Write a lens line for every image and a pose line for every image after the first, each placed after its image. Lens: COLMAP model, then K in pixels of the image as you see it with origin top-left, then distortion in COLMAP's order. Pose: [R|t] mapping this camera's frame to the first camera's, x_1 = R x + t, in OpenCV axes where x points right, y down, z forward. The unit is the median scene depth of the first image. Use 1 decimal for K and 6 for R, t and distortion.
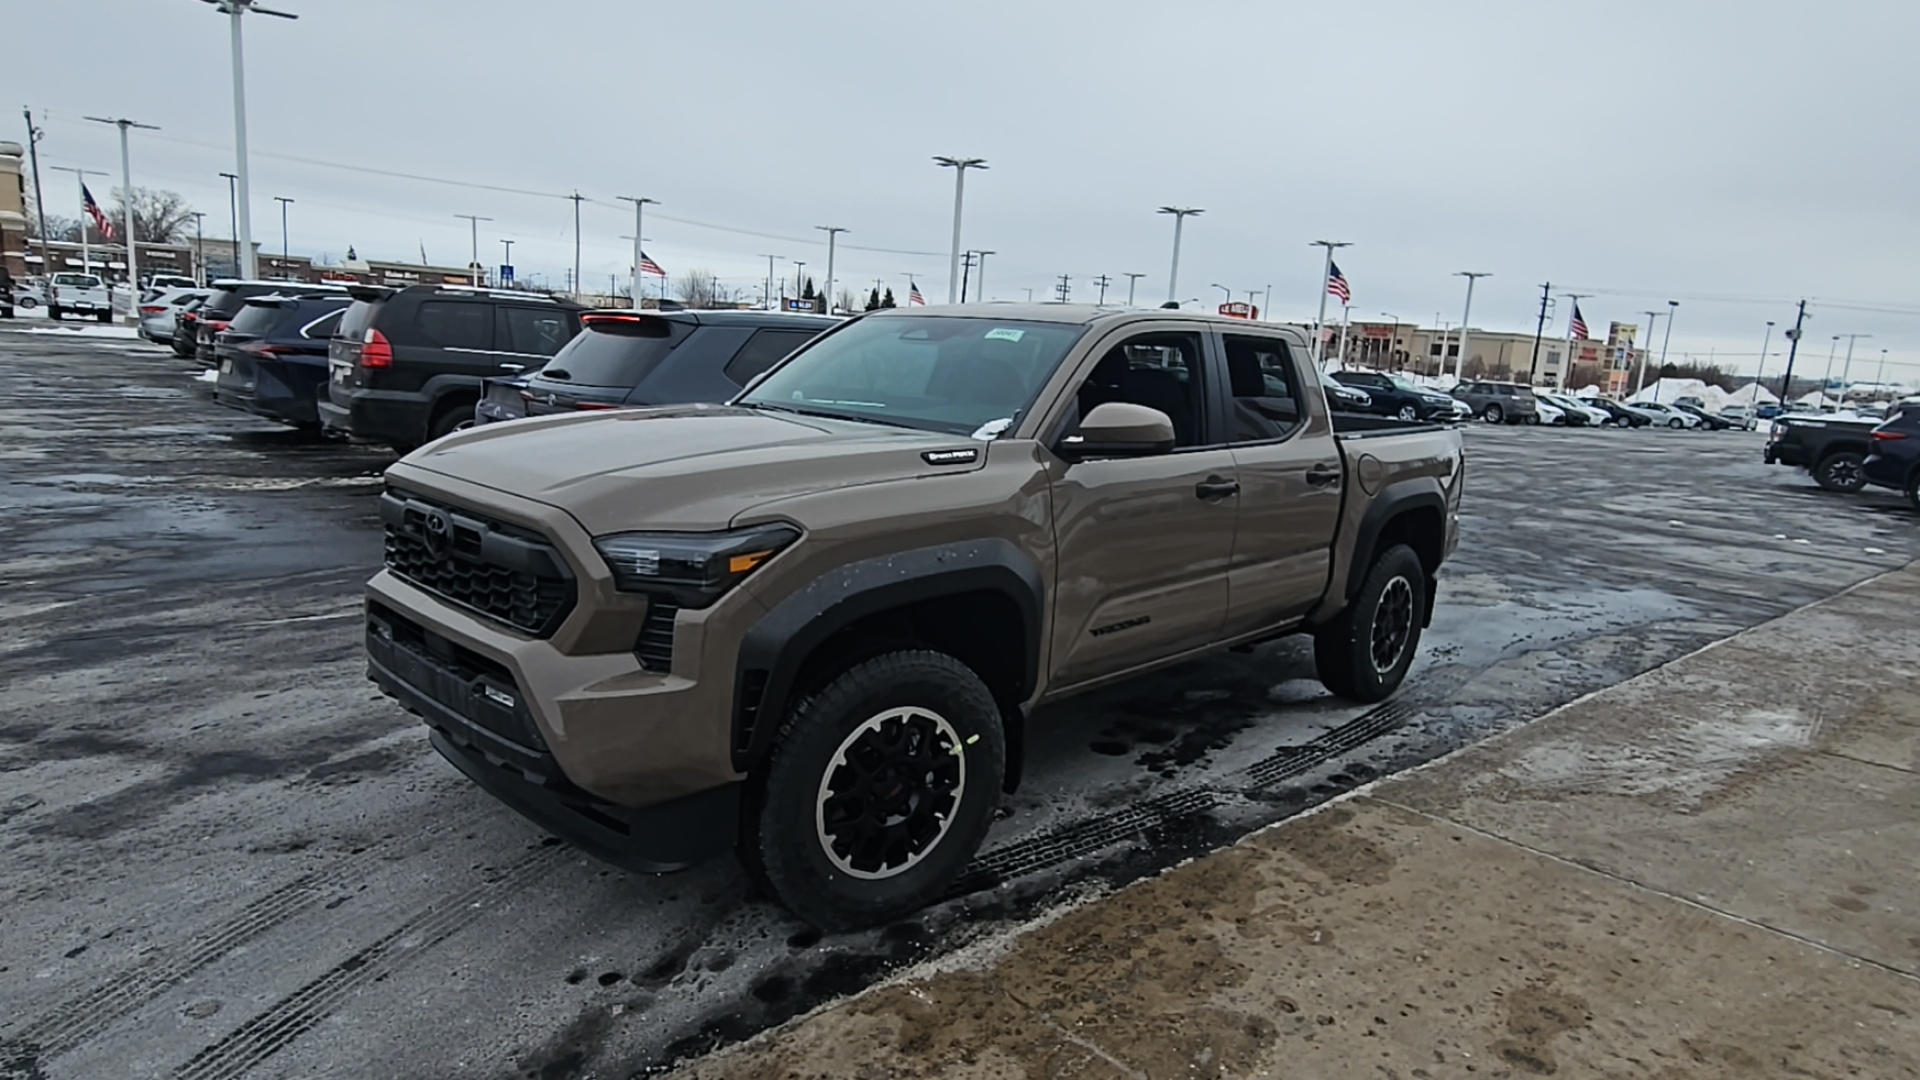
lens RADIAL K [[1111.1, 0, 985.8], [0, 1111.1, 541.8], [0, 0, 1]] dist [0.002848, 0.000202]
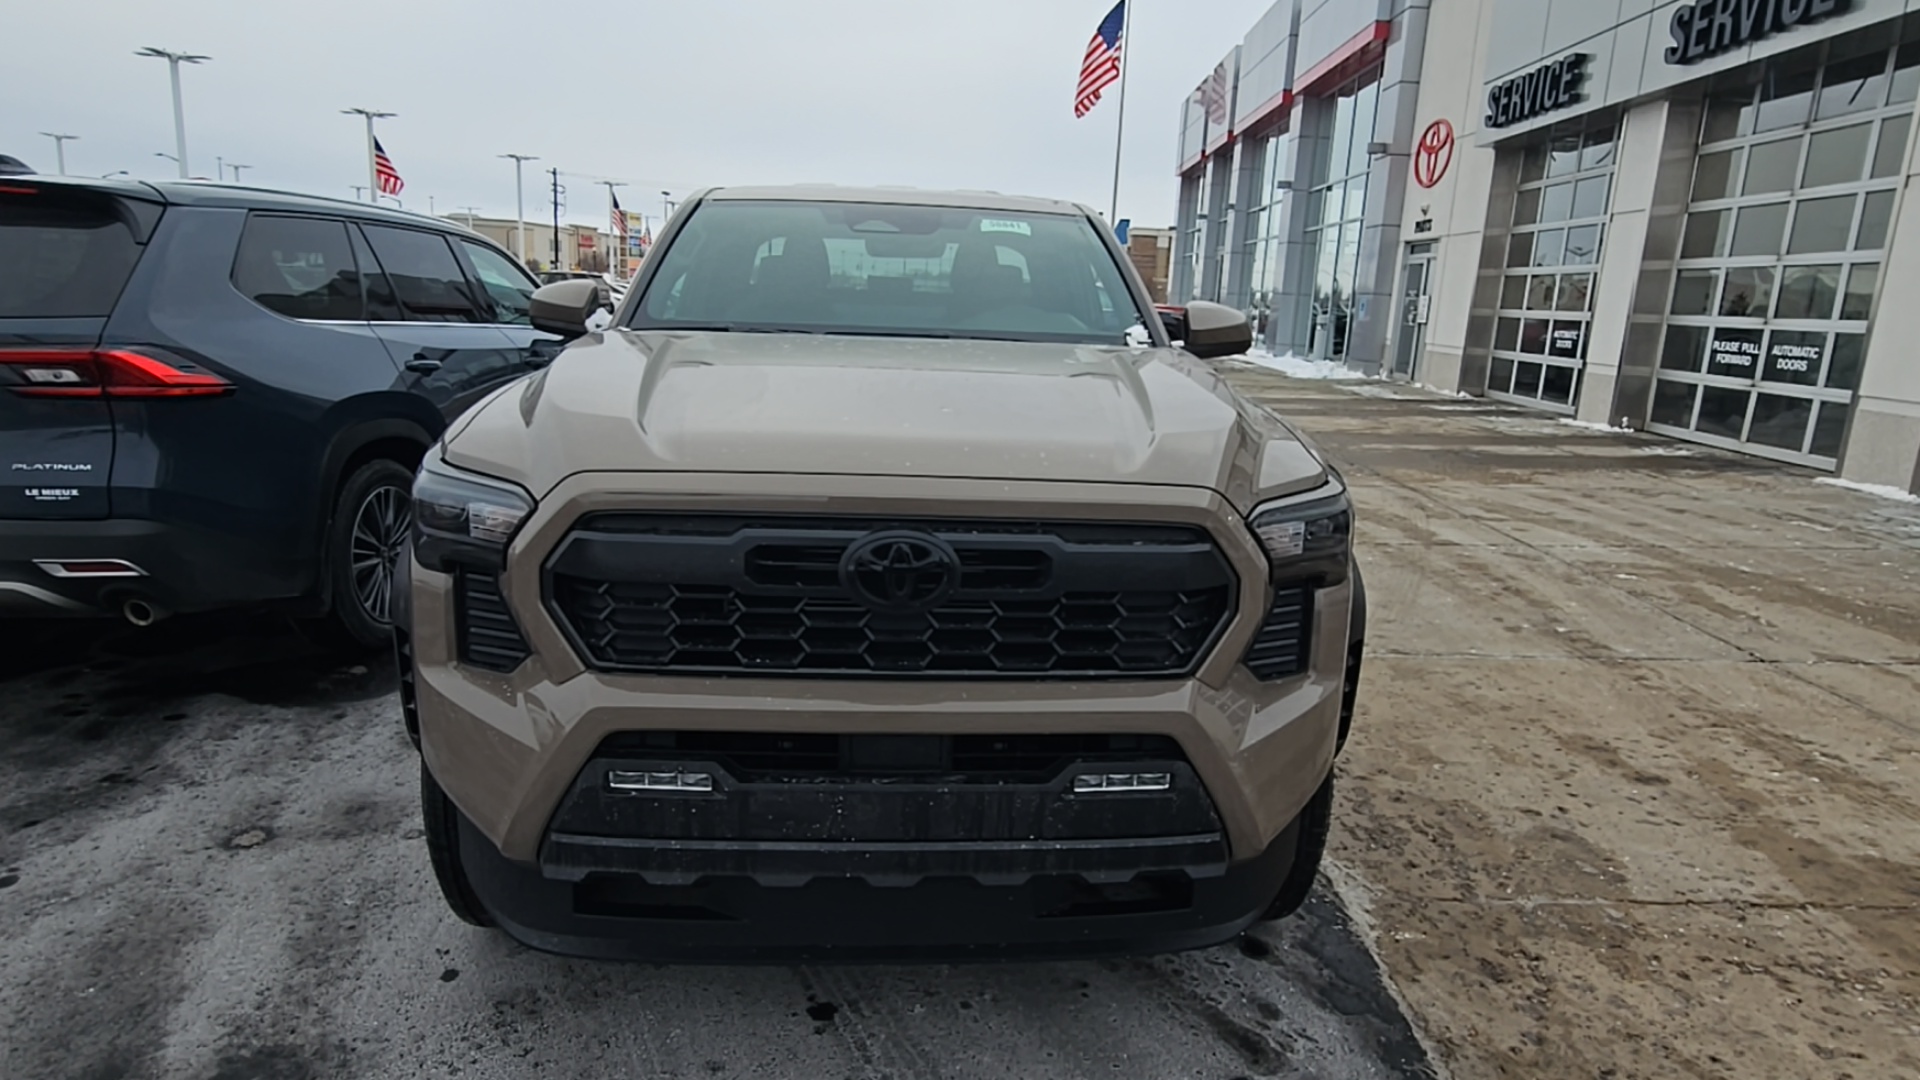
lens RADIAL K [[1154.2, 0, 971.8], [0, 1154.2, 534.5], [0, 0, 1]] dist [0.002974, -0.000468]
pose [[0.686340, -0.183396, 0.703778, -0.674266], [0.125900, 0.983035, 0.133386, -0.077852], [-0.716300, -0.002942, 0.697786, 0.410392]]
